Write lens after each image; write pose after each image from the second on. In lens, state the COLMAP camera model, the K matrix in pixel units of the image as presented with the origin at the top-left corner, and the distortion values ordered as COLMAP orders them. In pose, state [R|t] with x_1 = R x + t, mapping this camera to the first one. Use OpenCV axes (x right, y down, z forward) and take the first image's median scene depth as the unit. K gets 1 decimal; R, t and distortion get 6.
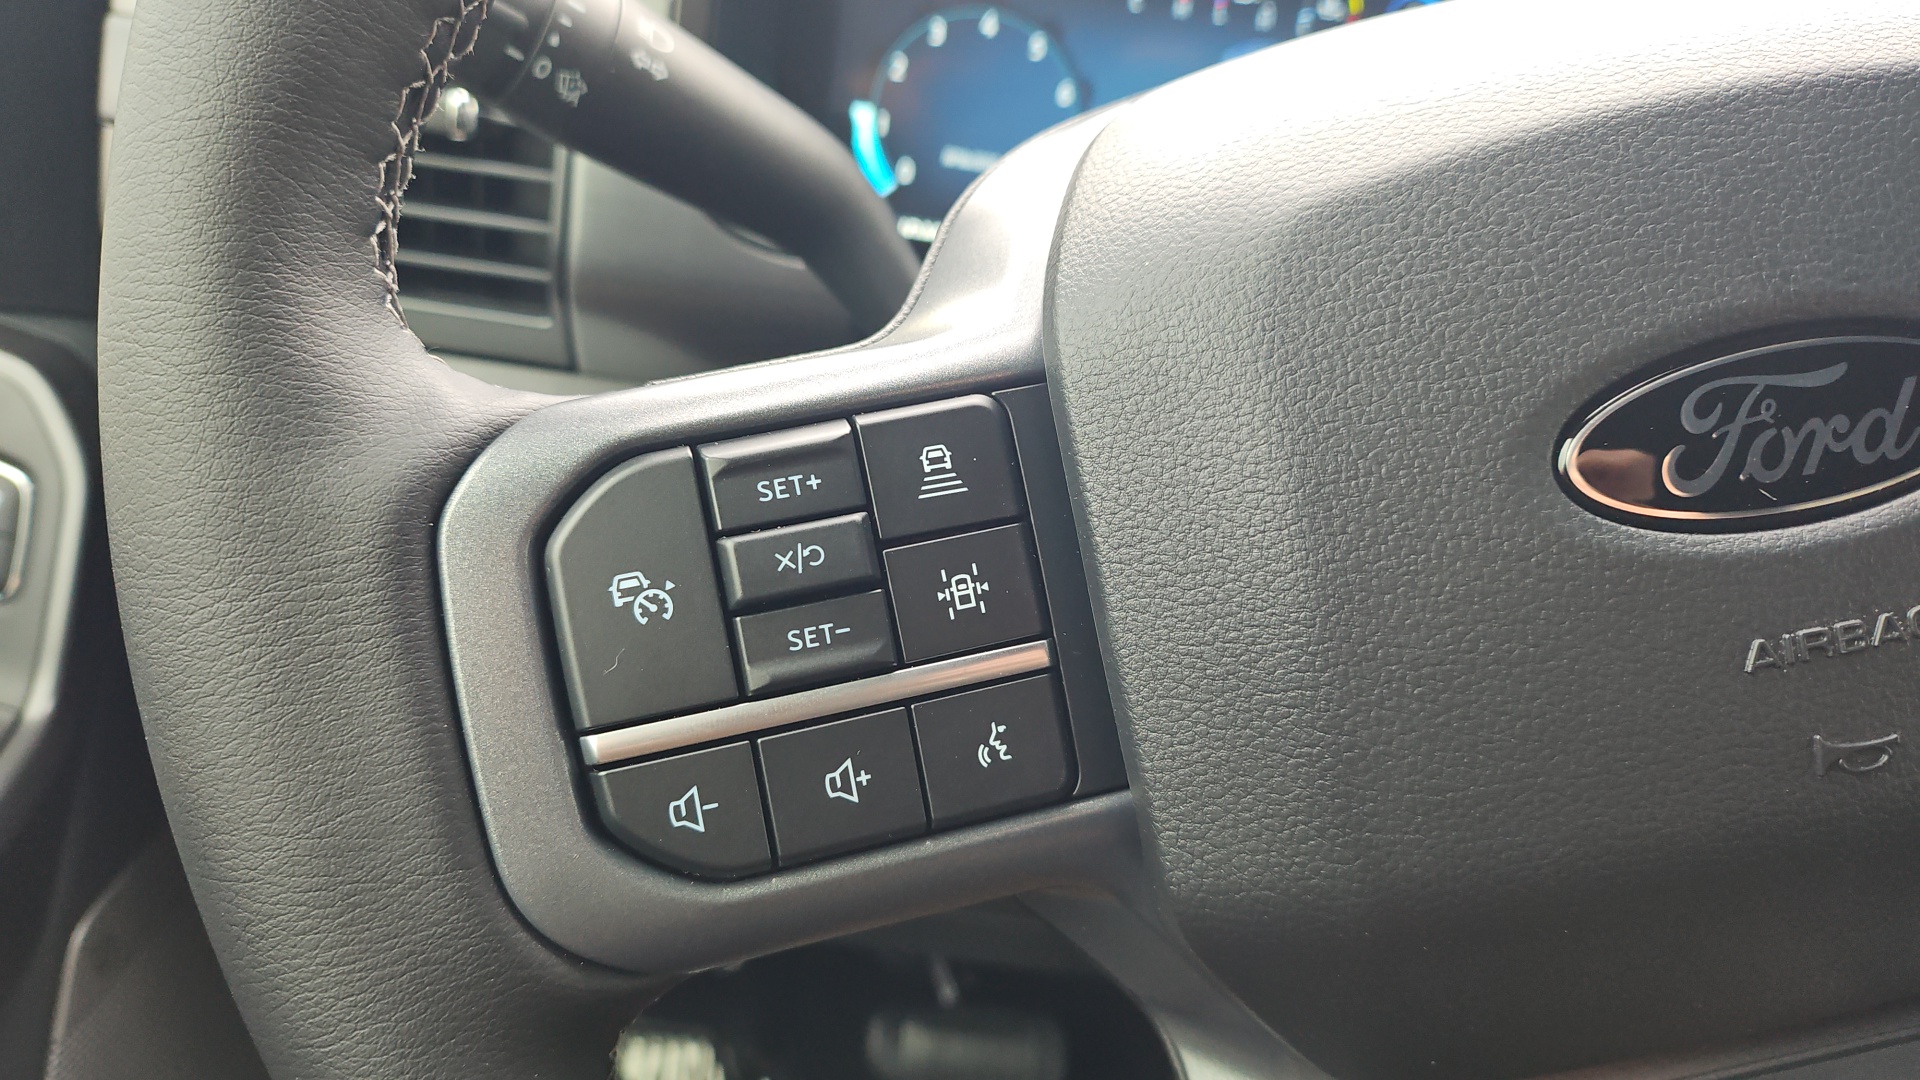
lens RADIAL K [[1326.8, 0, 867.5], [0, 1326.8, 534.8], [0, 0, 1]] dist [-0.000848, -0.002392]
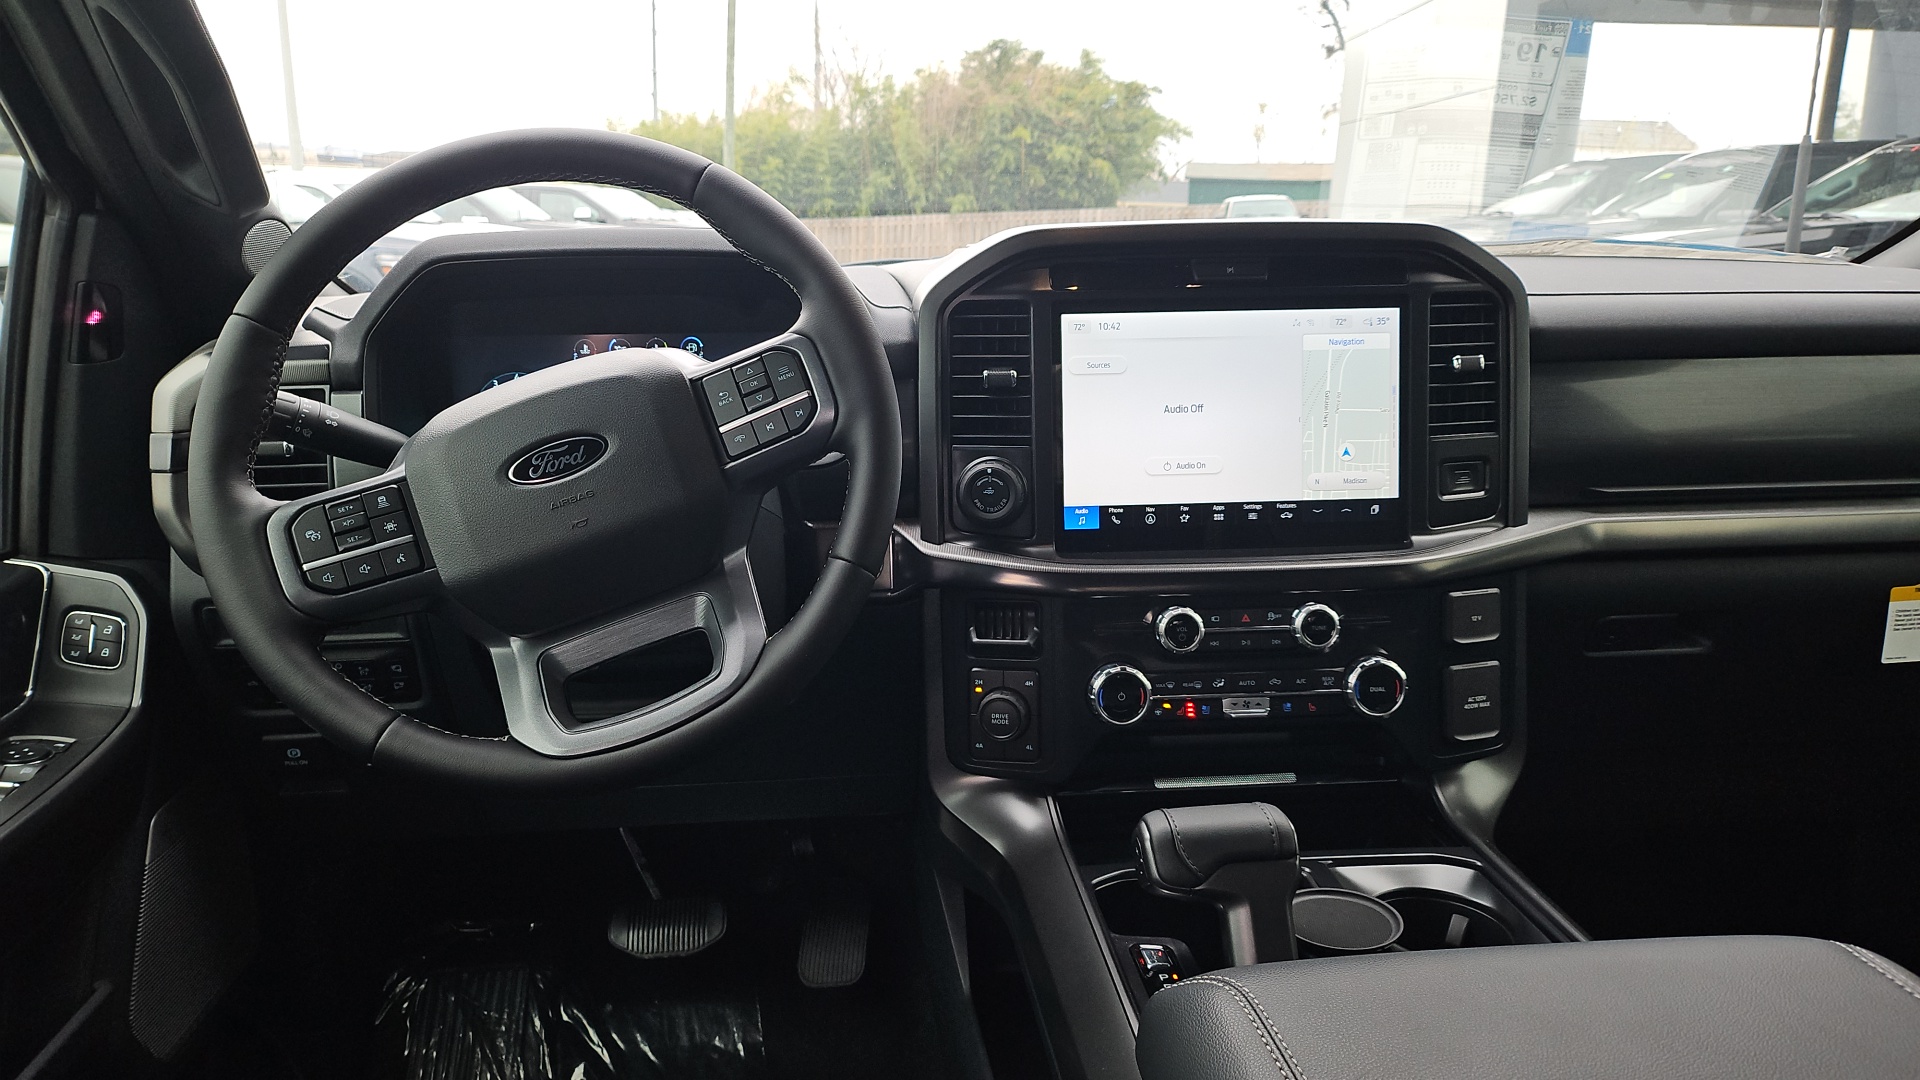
lens RADIAL K [[1394.3, 0, 960.0], [0, 1394.3, 540.0], [0, 0, 1]] dist [0.018957, -0.002086]
pose [[0.981894, -0.169646, 0.084294, 1.646016], [0.183094, 0.964053, -0.192557, 1.426801], [-0.048597, 0.204504, 0.977659, -3.914253]]
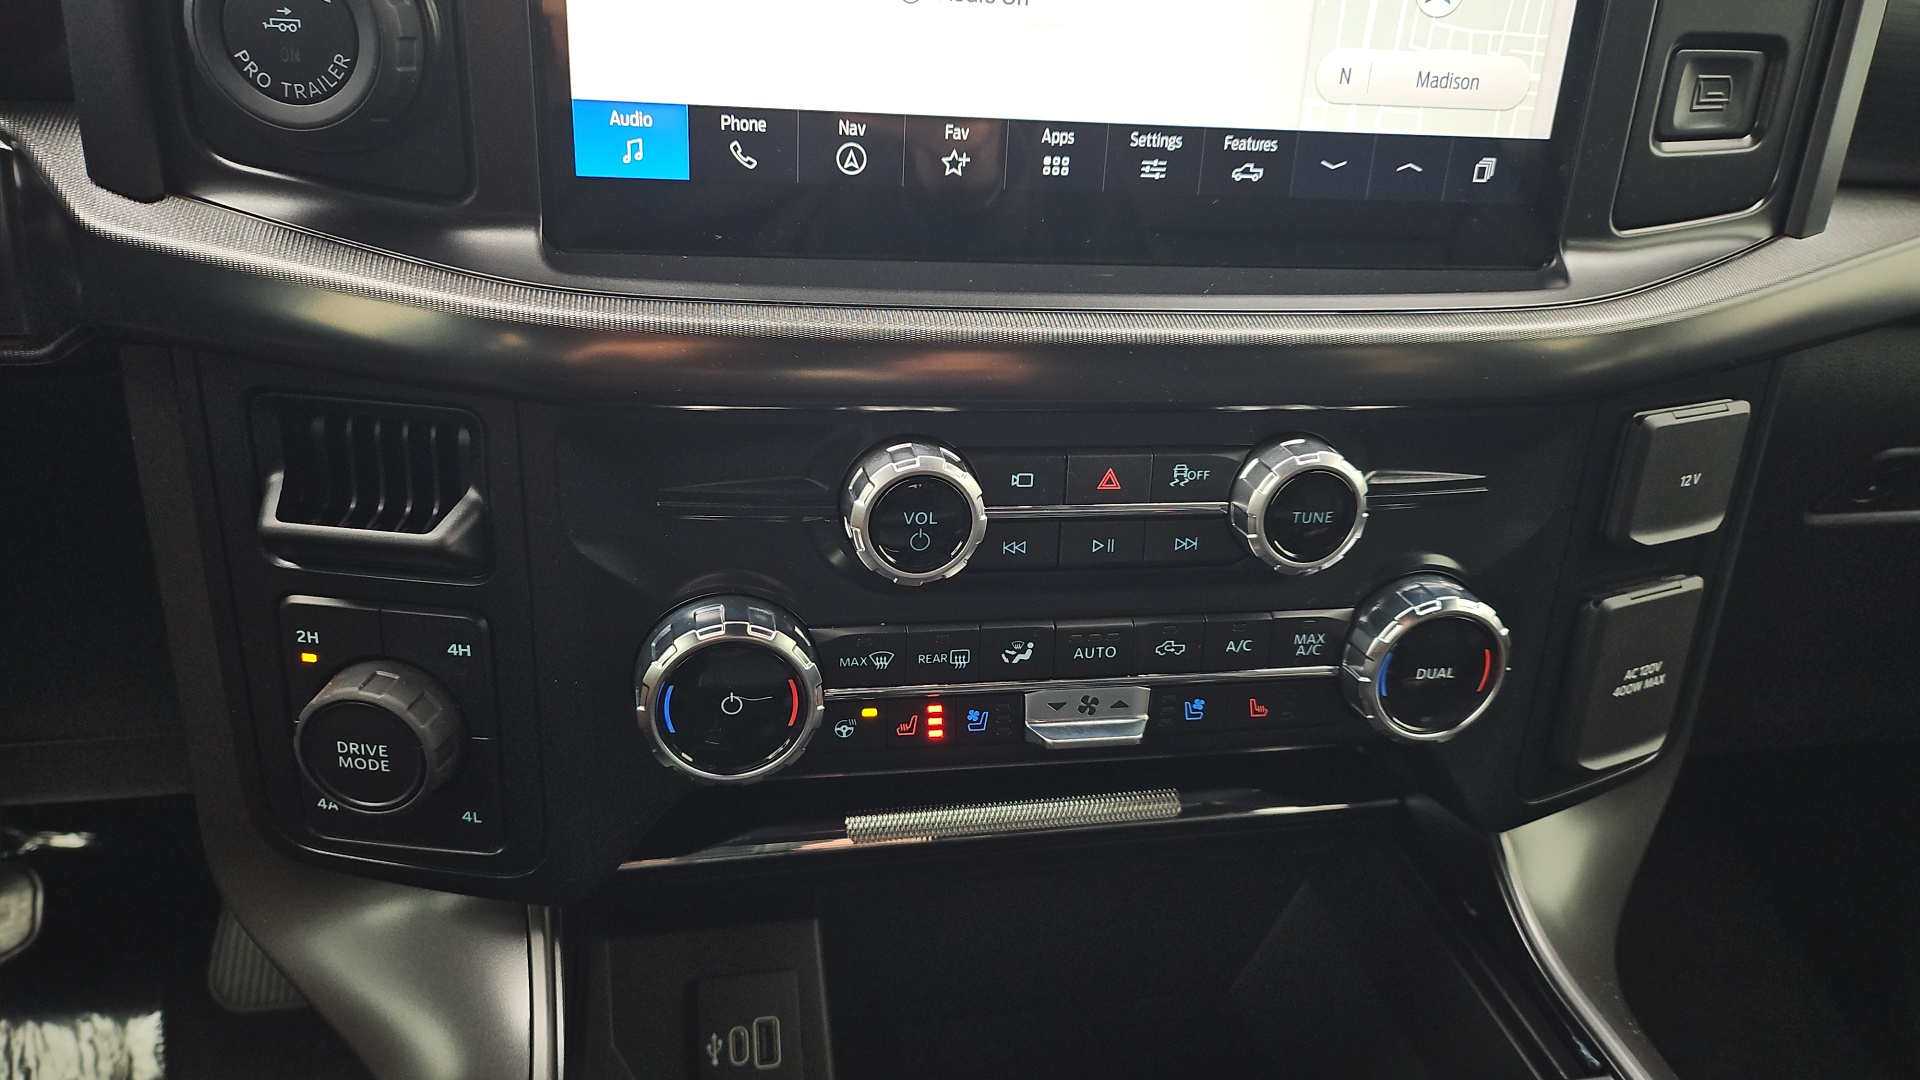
lens RADIAL K [[1313.7, 0, 960.0], [0, 1313.7, 540.0], [0, 0, 1]] dist [0.028863, -0.000351]
pose [[0.970469, -0.164437, 0.176496, 2.782587], [0.147491, 0.983445, 0.105270, 0.635629], [-0.190884, -0.076130, 0.978656, 0.292625]]
